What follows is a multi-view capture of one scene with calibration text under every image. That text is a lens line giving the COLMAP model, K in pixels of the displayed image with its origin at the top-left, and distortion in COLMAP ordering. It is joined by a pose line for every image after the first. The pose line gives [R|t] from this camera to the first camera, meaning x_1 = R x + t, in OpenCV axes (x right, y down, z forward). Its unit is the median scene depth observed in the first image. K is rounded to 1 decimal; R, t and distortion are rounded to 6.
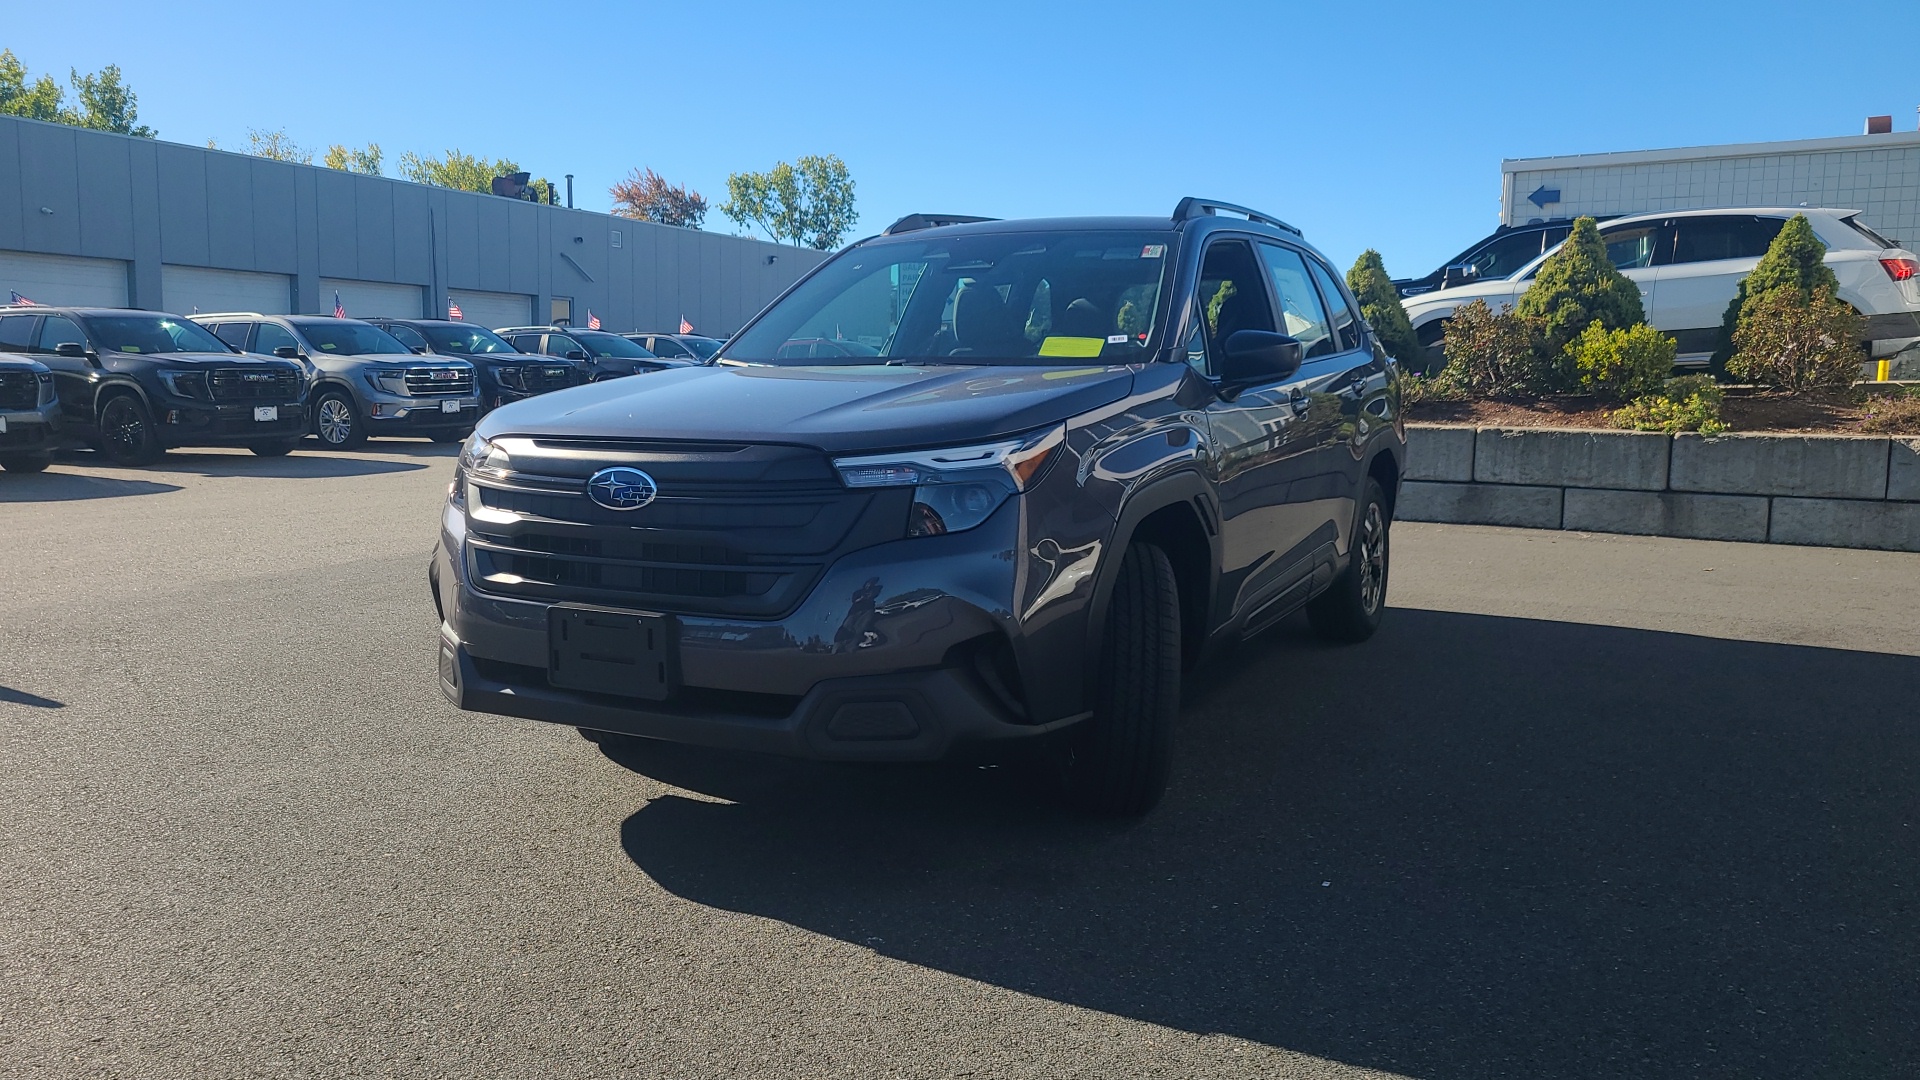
lens RADIAL K [[1425.7, 0, 953.7], [0, 1425.7, 531.6], [0, 0, 1]] dist [0.062754, -0.052297]
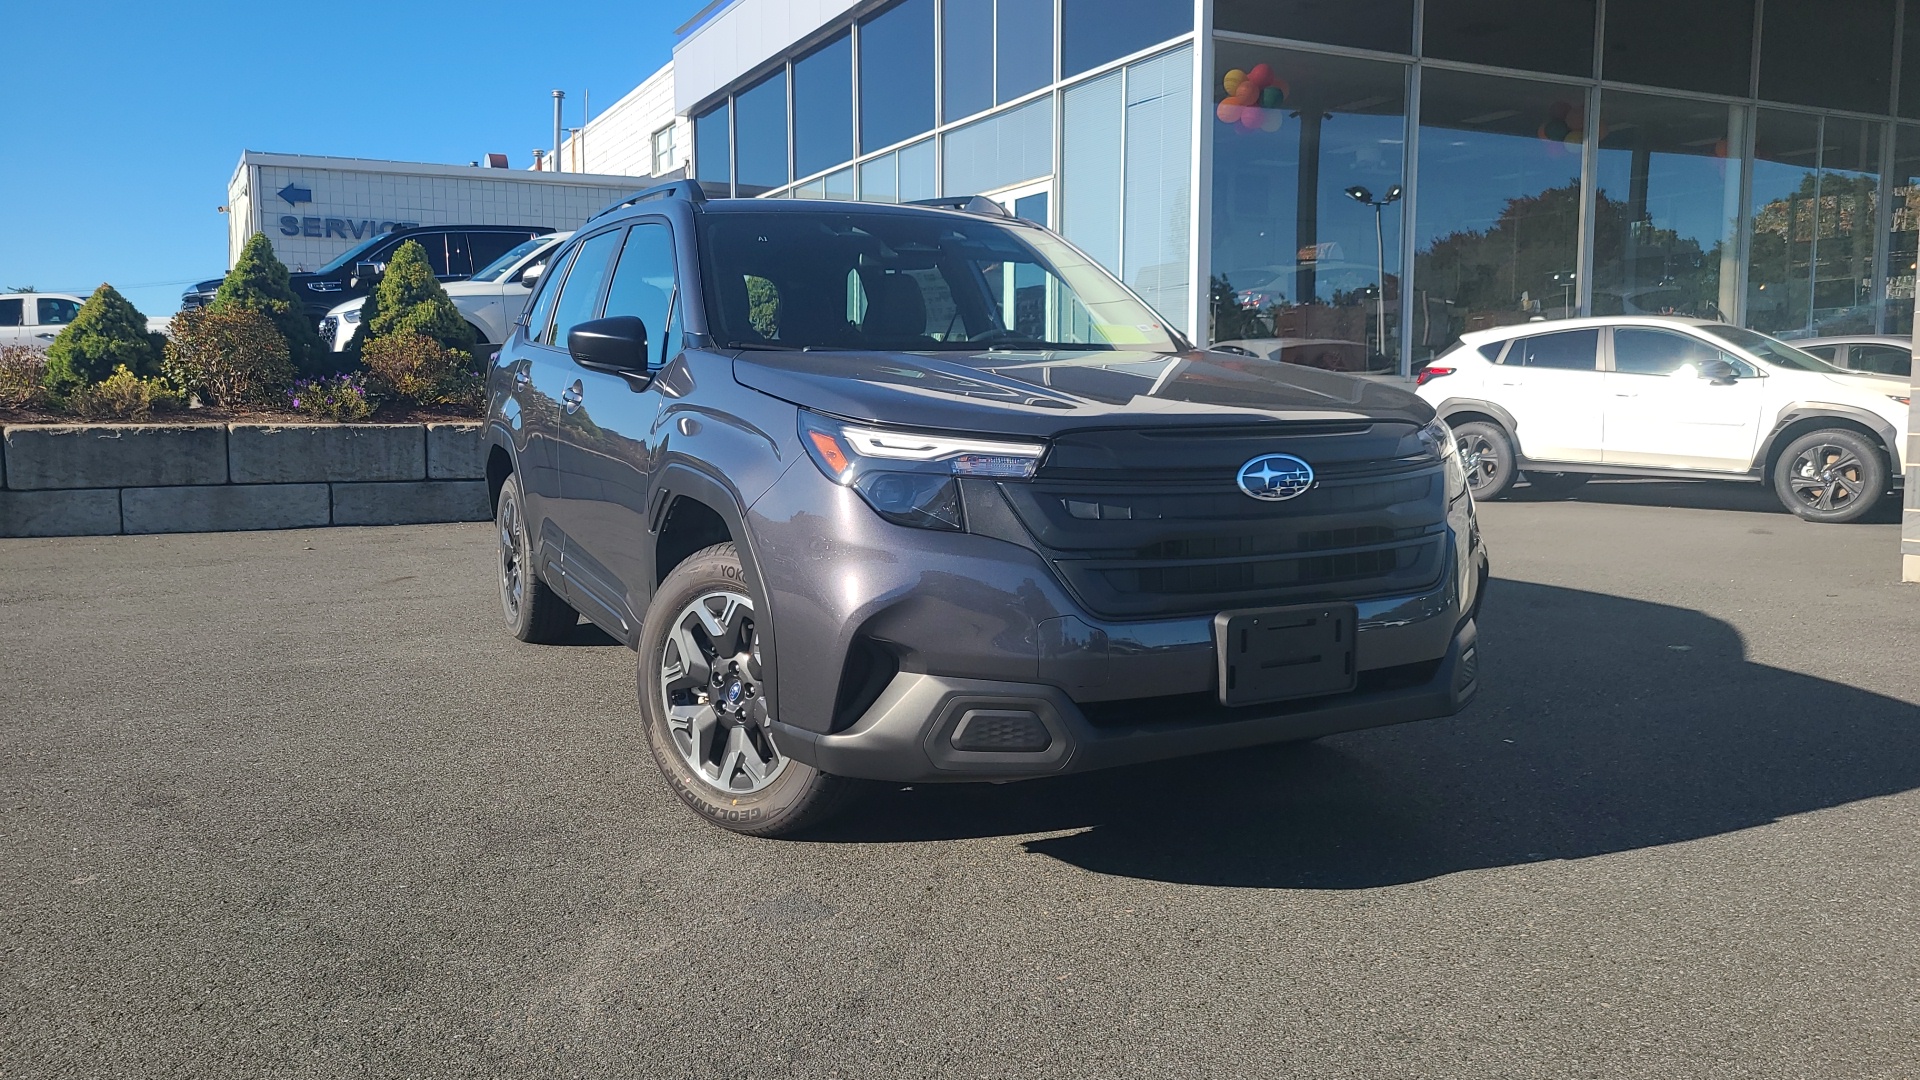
lens RADIAL K [[1425.7, 0, 953.7], [0, 1425.7, 531.6], [0, 0, 1]] dist [0.062754, -0.052297]
pose [[0.580493, -0.093315, 0.808901, -1.017957], [0.096765, 0.994278, 0.045259, -0.052751], [-0.808495, 0.052001, 0.586201, 0.581979]]
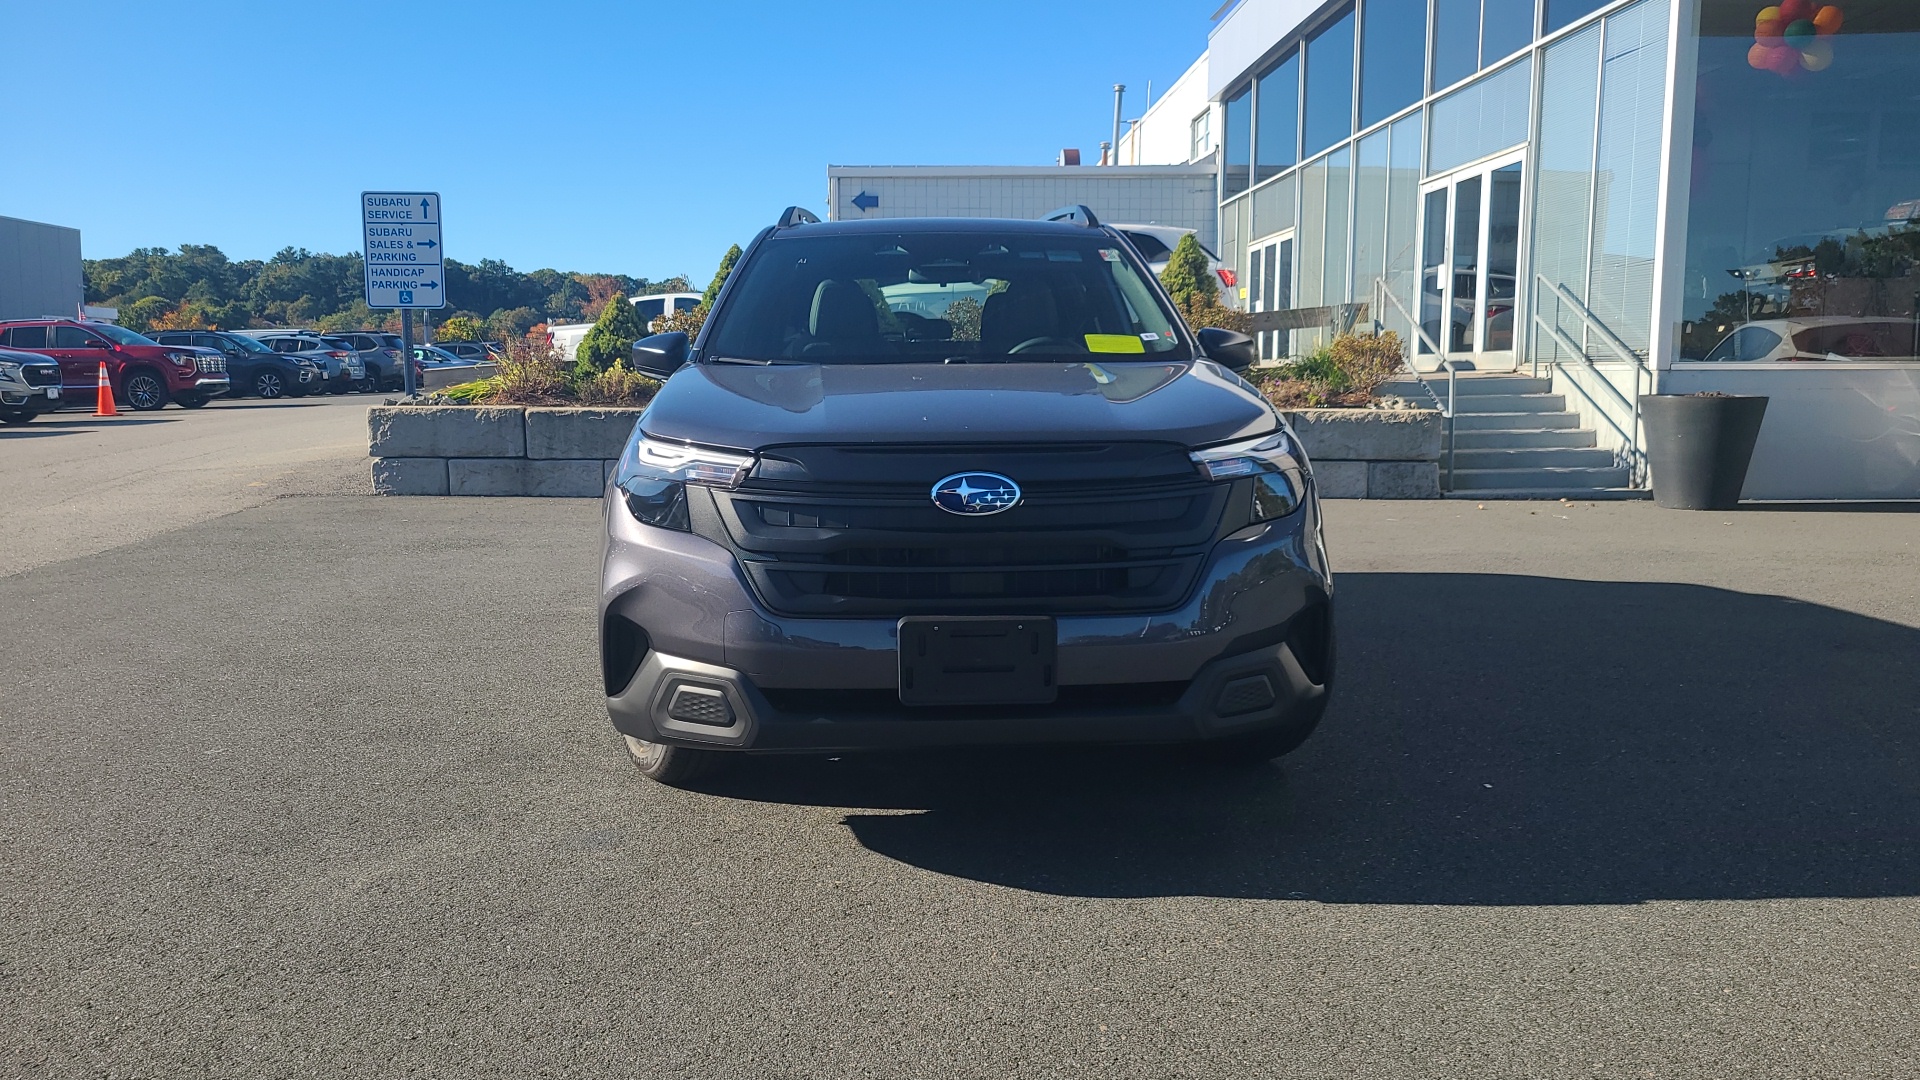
lens RADIAL K [[1425.7, 0, 953.7], [0, 1425.7, 531.6], [0, 0, 1]] dist [0.062754, -0.052297]
pose [[0.864217, -0.068352, 0.498455, -0.674926], [0.064295, 0.997610, 0.025327, -0.027724], [-0.498994, 0.010160, 0.866546, 0.155406]]
